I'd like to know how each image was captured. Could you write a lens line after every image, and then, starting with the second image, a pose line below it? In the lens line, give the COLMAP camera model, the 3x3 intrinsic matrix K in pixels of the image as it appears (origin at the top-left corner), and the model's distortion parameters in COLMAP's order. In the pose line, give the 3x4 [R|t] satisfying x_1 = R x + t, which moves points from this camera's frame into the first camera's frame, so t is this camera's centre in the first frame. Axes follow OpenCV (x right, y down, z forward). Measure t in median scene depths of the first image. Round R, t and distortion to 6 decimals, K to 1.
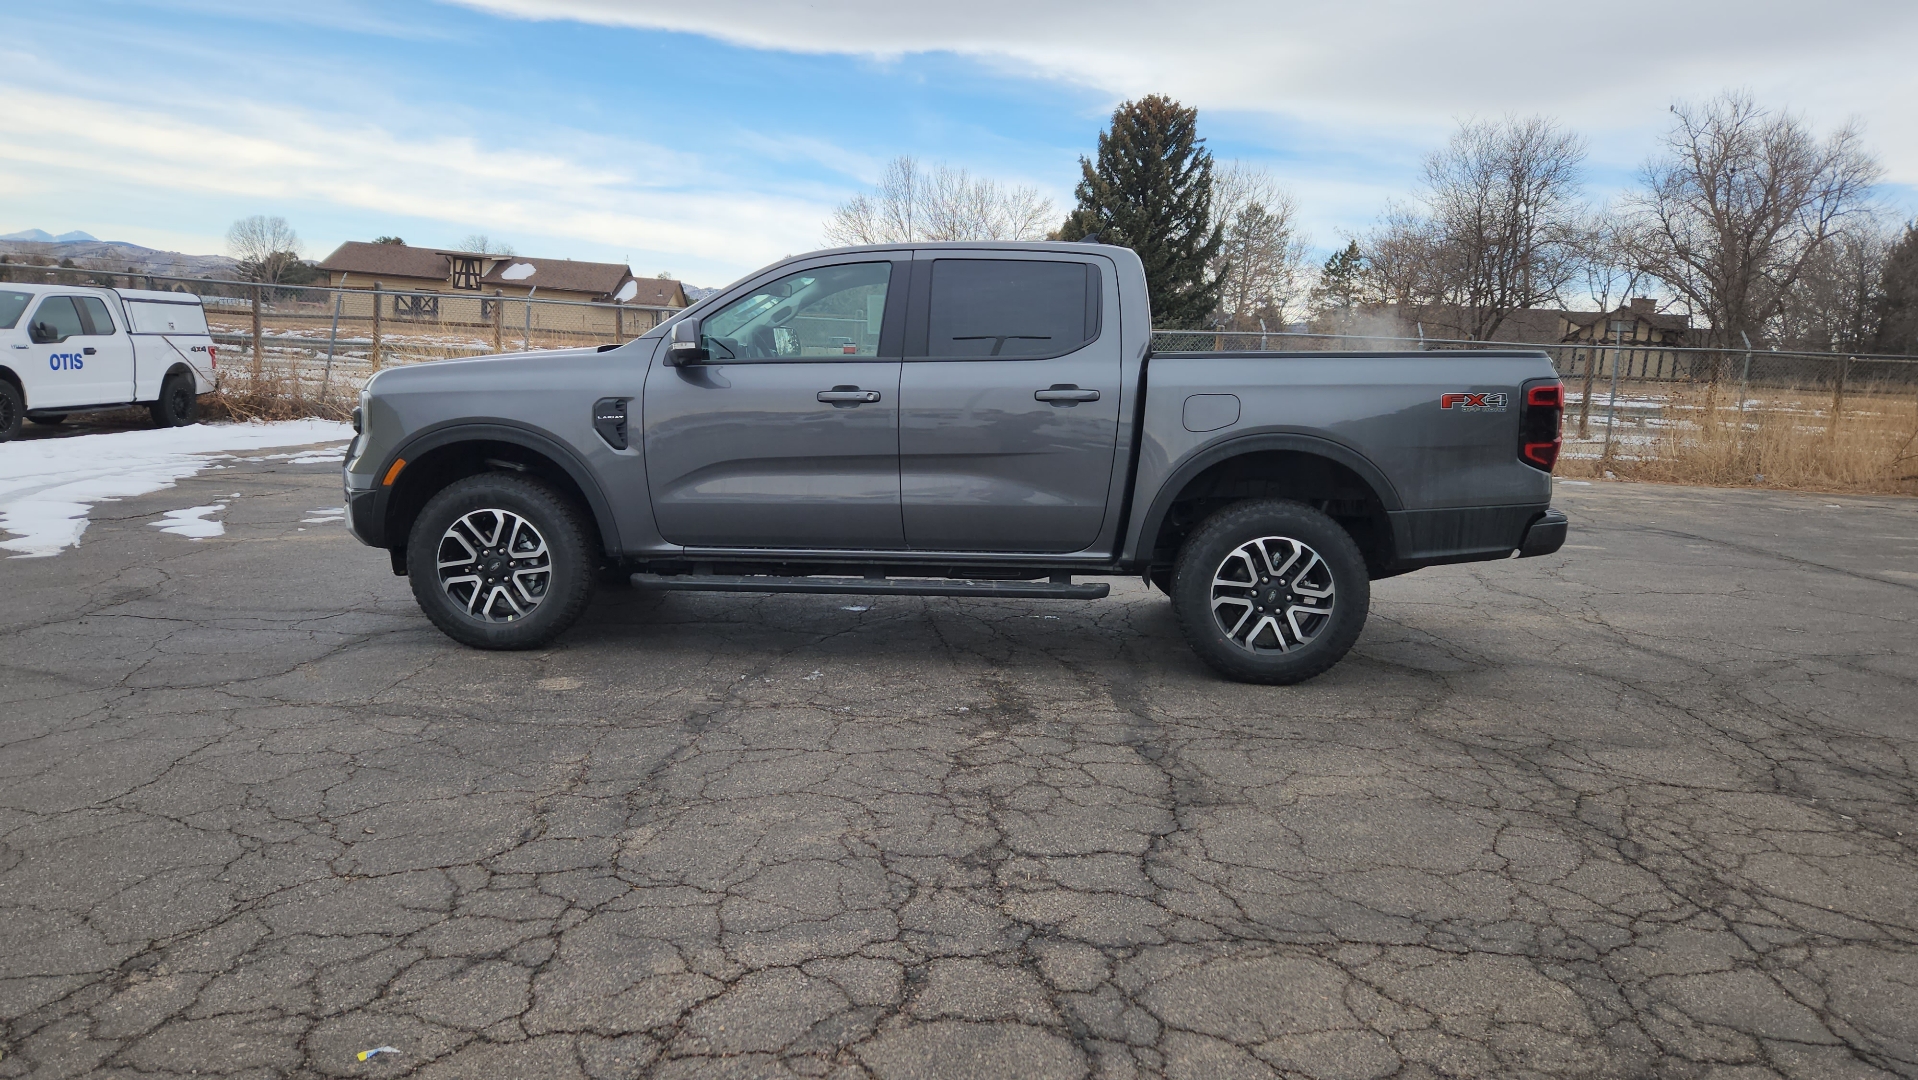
lens RADIAL K [[1277.8, 0, 934.0], [0, 1277.8, 548.0], [0, 0, 1]] dist [0.078229, -0.063174]
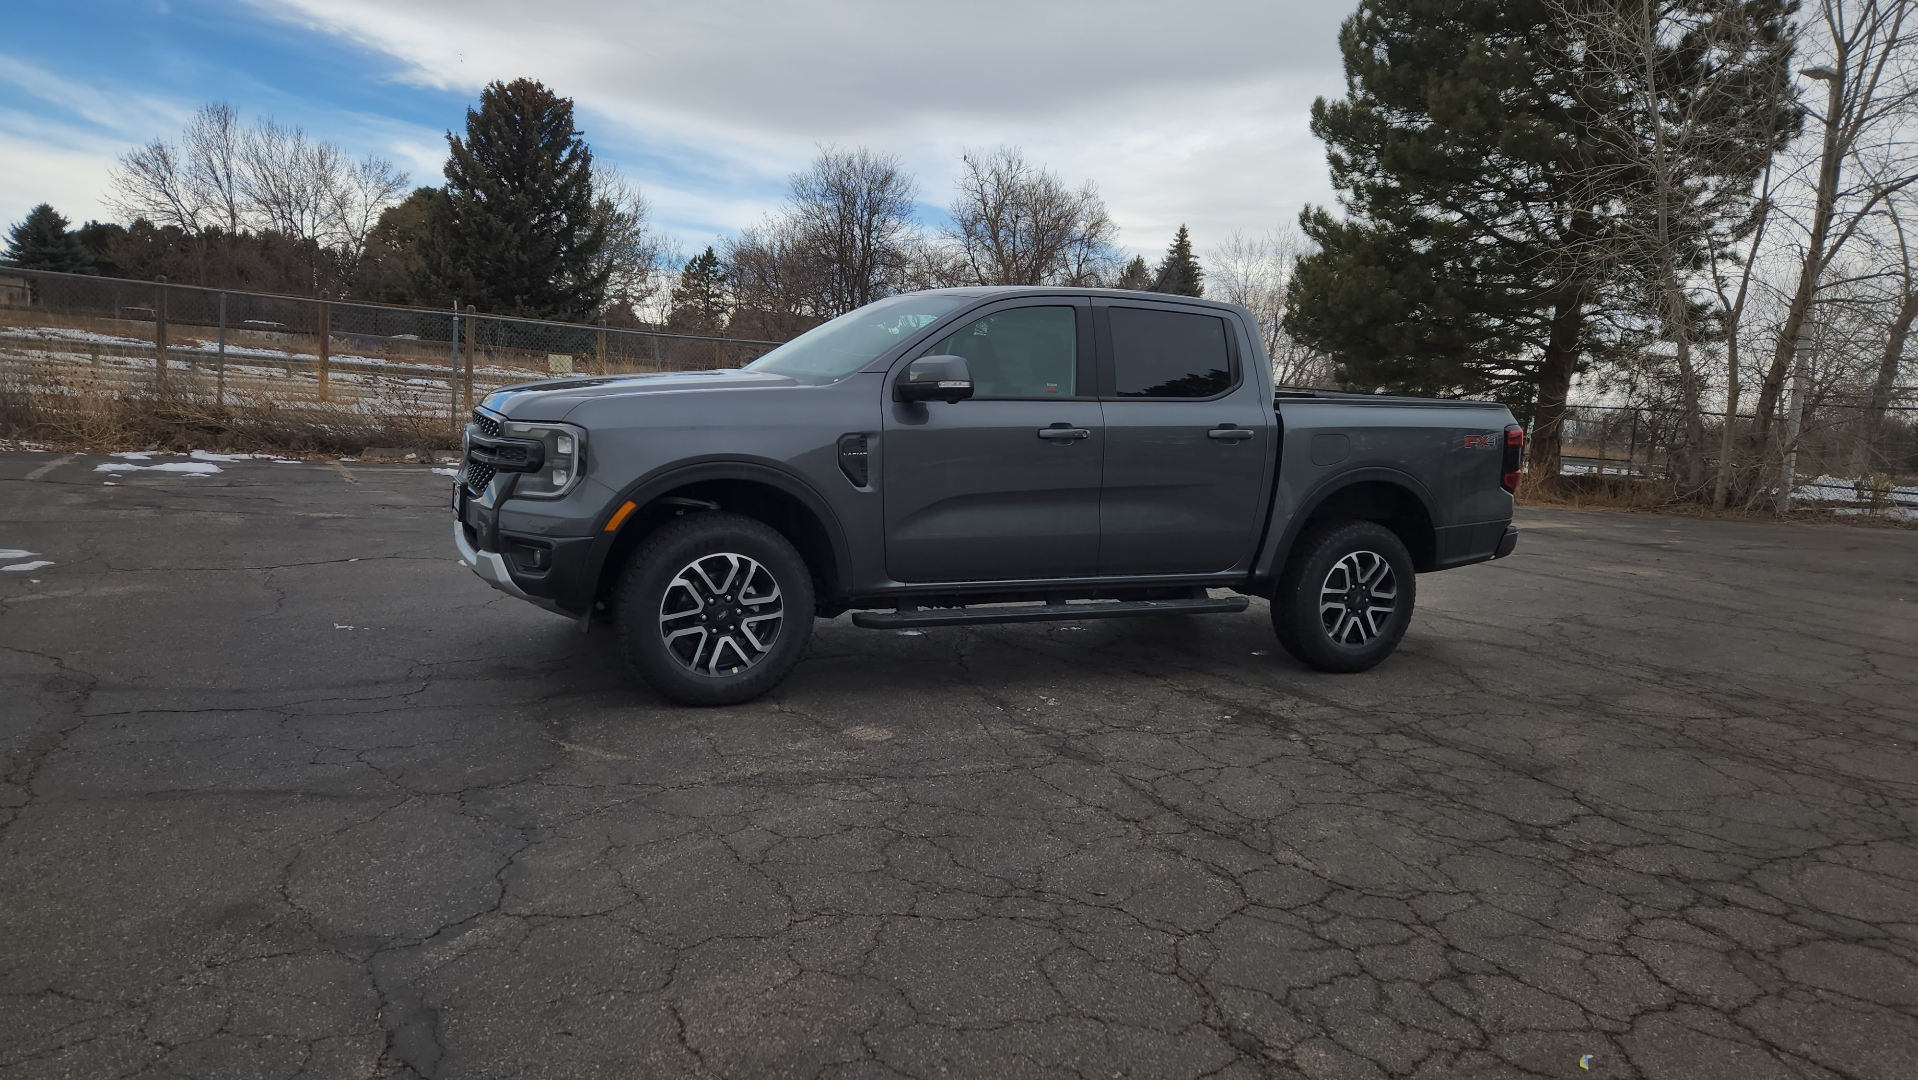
lens RADIAL K [[1273.8, 0, 928.1], [0, 1273.8, 542.4], [0, 0, 1]] dist [0.077636, -0.064297]
pose [[0.871323, -0.035846, 0.489399, -0.663437], [0.035187, 0.999325, 0.010548, -0.042550], [-0.489447, 0.008030, 0.871996, 0.132454]]
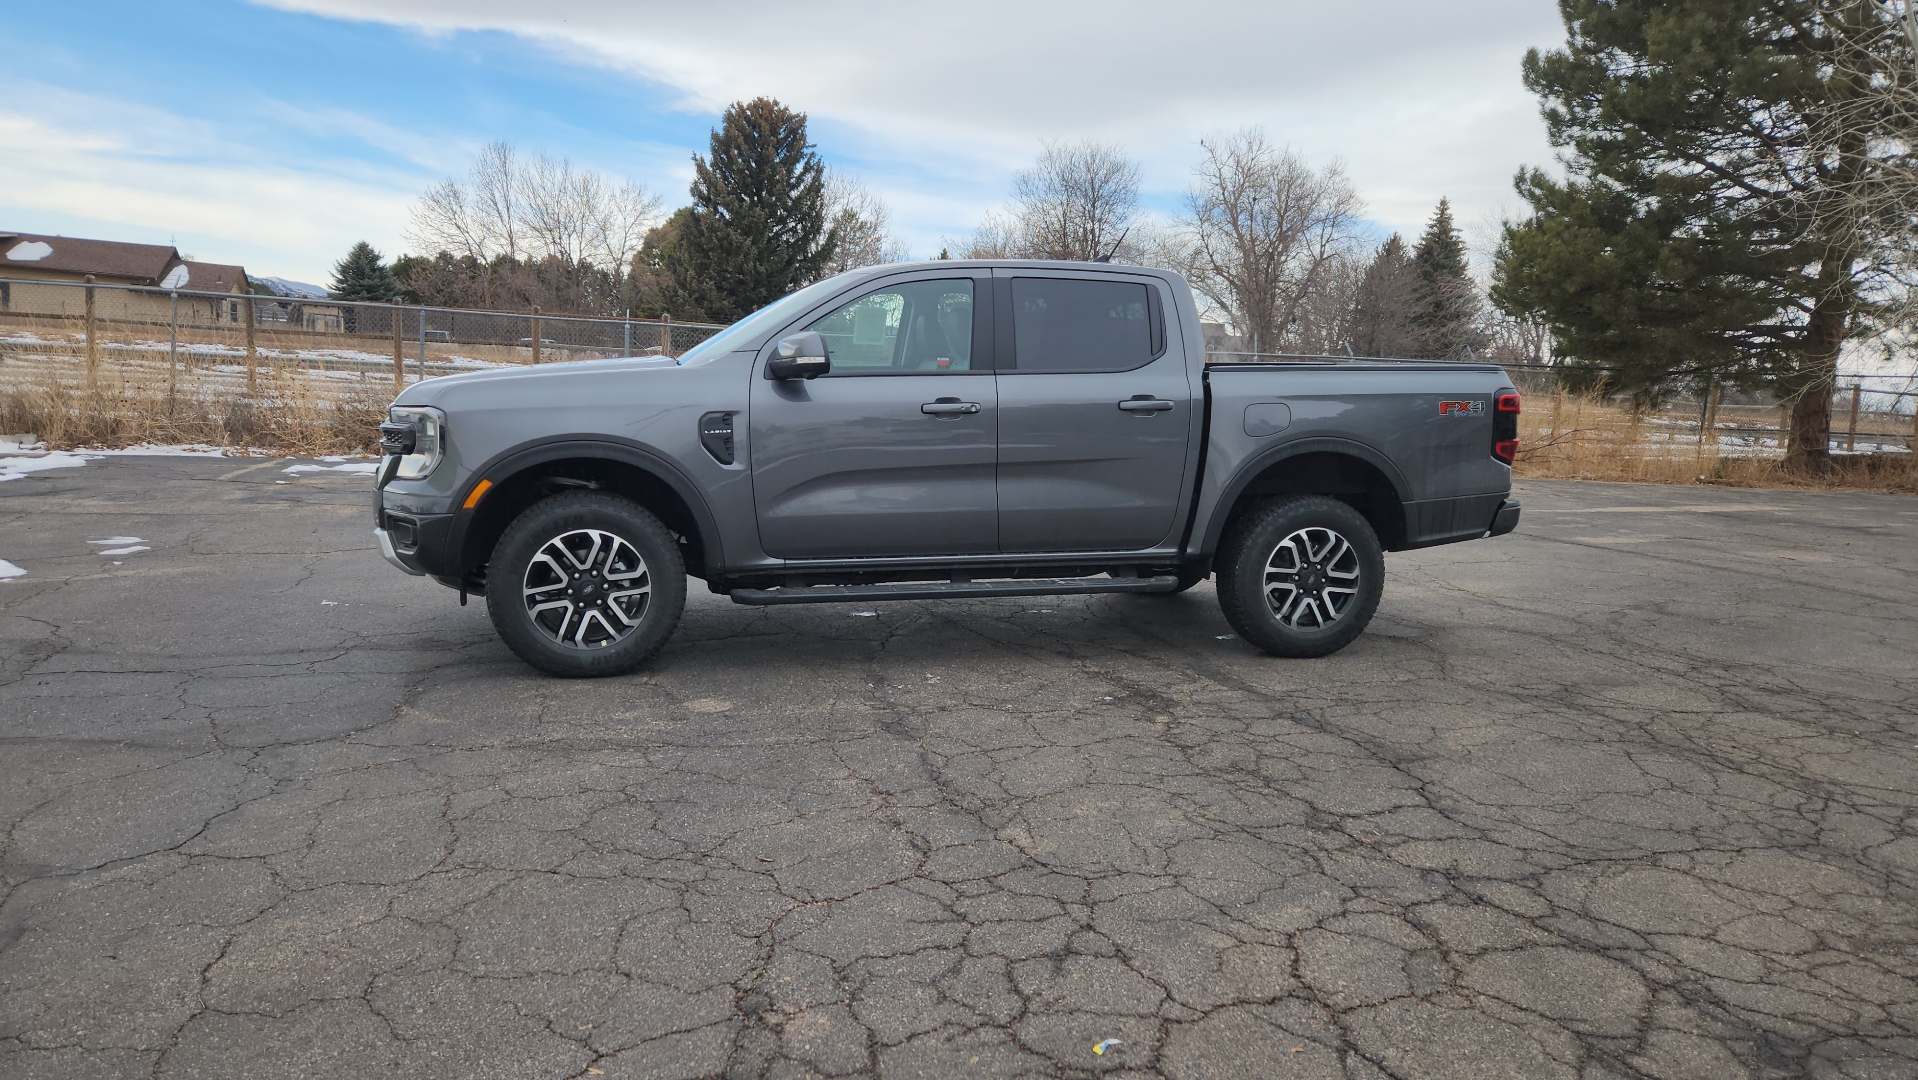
lens RADIAL K [[1273.8, 0, 928.1], [0, 1273.8, 542.4], [0, 0, 1]] dist [0.077636, -0.064297]
pose [[0.950686, -0.041428, 0.307376, -0.394858], [0.042026, 0.999106, 0.004676, -0.014730], [-0.307294, 0.008472, 0.951577, 0.020826]]
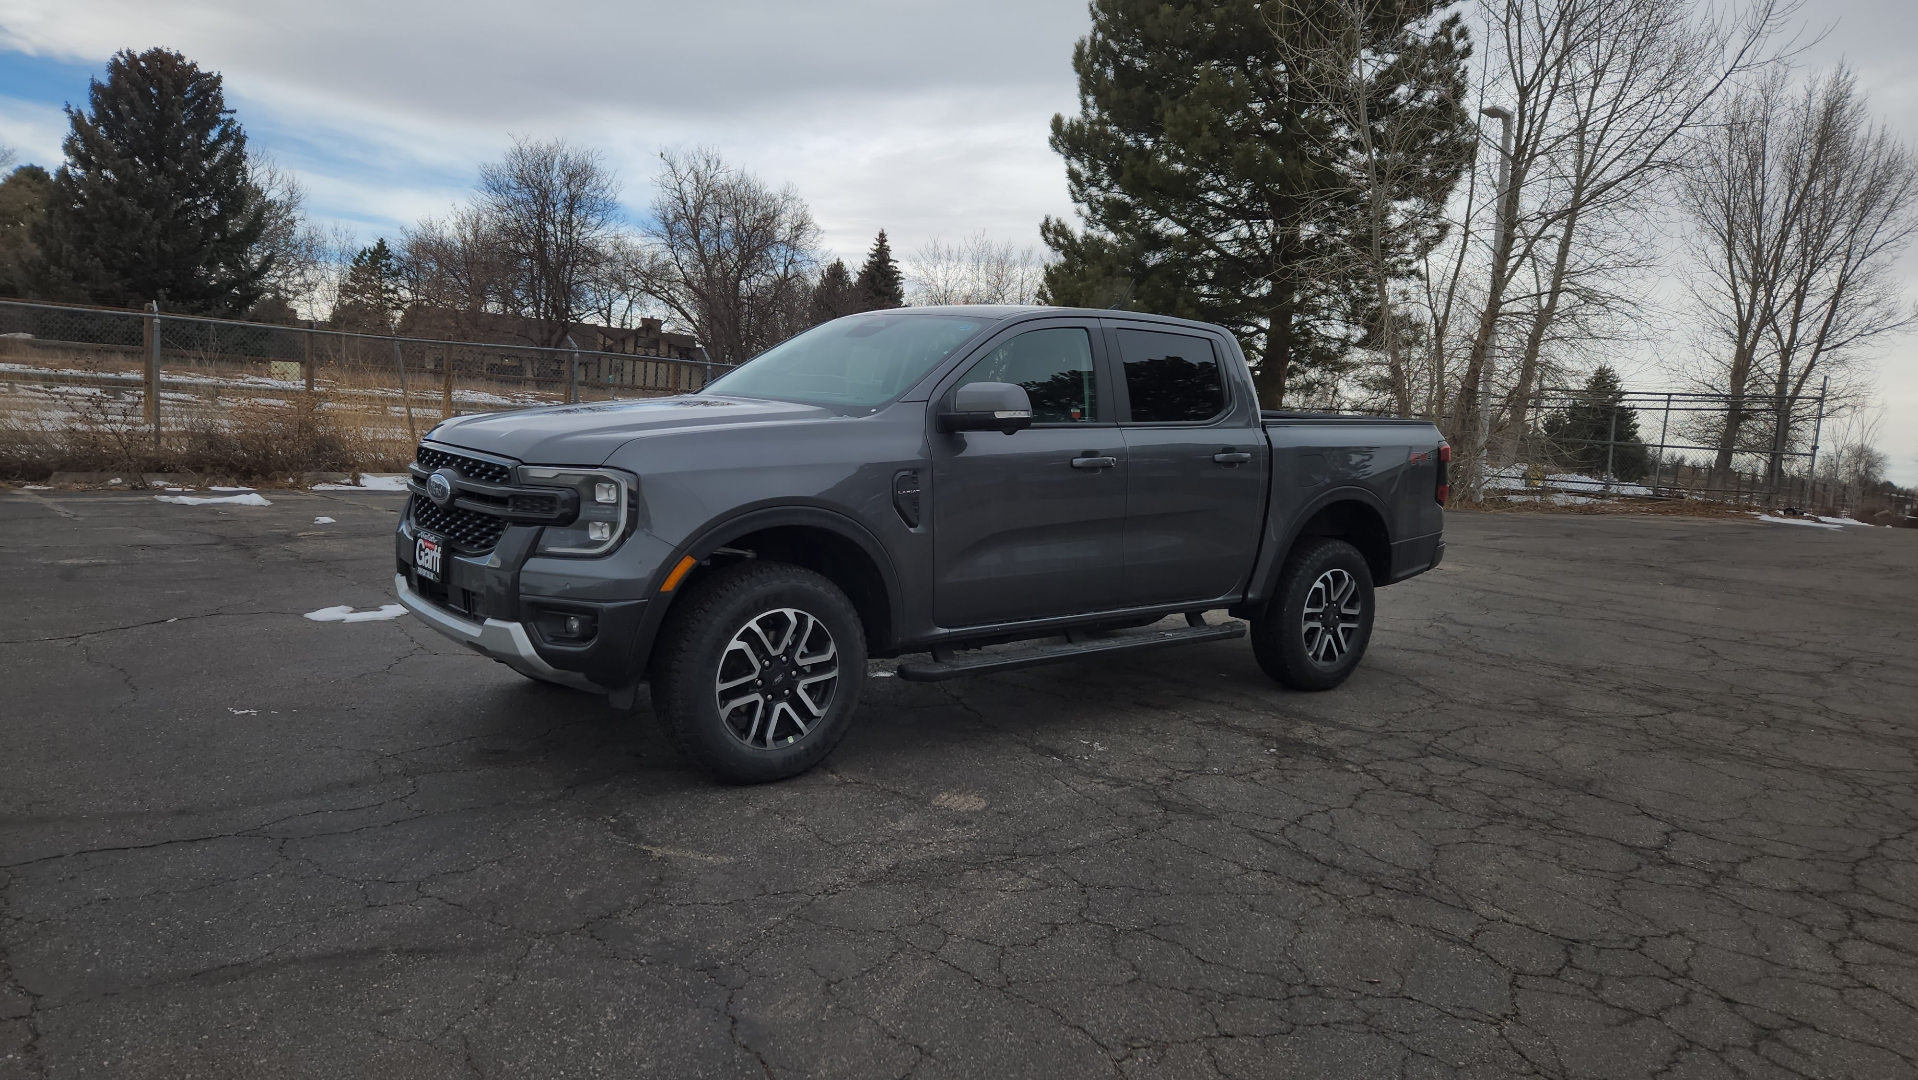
lens RADIAL K [[1279.4, 0, 922.2], [0, 1279.4, 513.5], [0, 0, 1]] dist [0.077499, -0.060908]
pose [[0.733161, -0.048835, 0.678300, -0.824946], [0.066719, 0.997772, -0.000280, -0.084255], [-0.676775, 0.045460, 0.734785, 0.342875]]
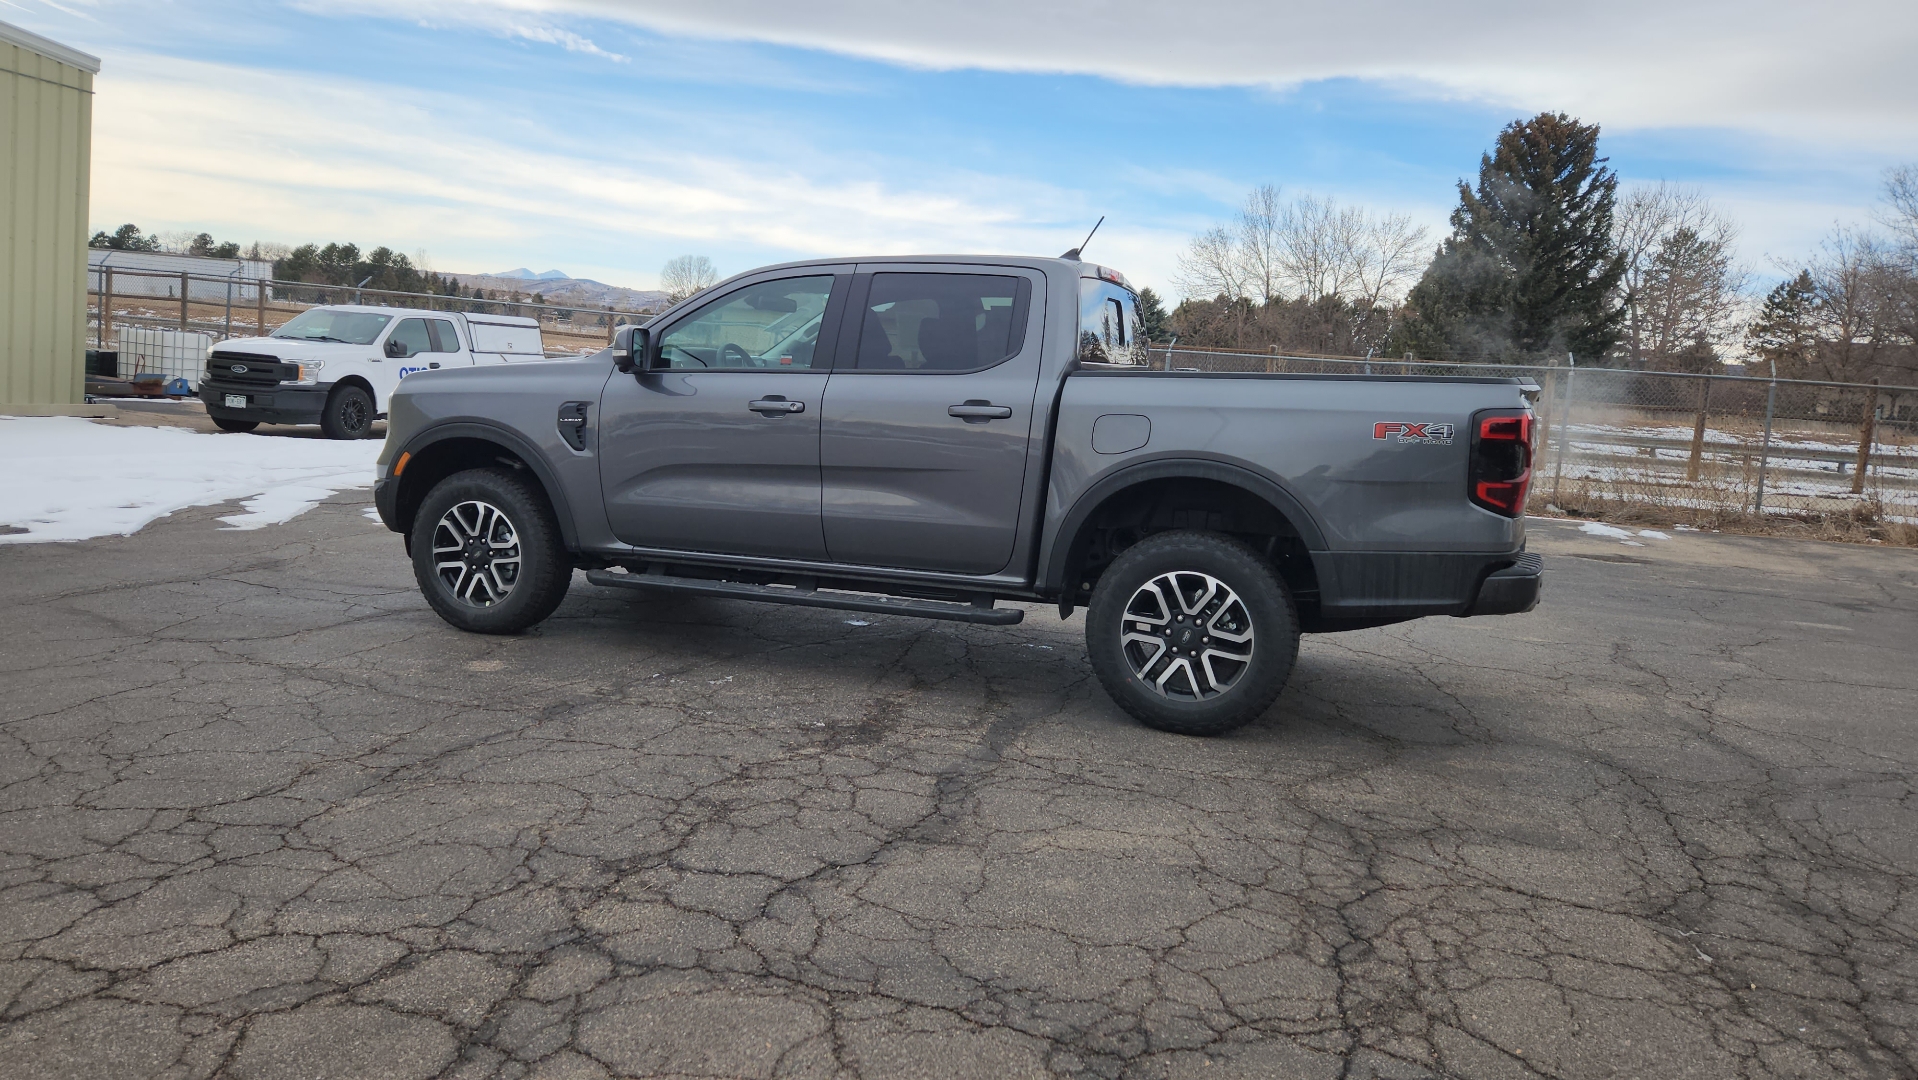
lens RADIAL K [[1279.1, 0, 934.9], [0, 1279.1, 533.3], [0, 0, 1]] dist [0.074039, -0.061517]
pose [[0.958716, 0.055349, -0.278925, 0.331109], [-0.065307, 0.997513, -0.026527, 0.000089], [0.276763, 0.043648, 0.959946, 0.067261]]
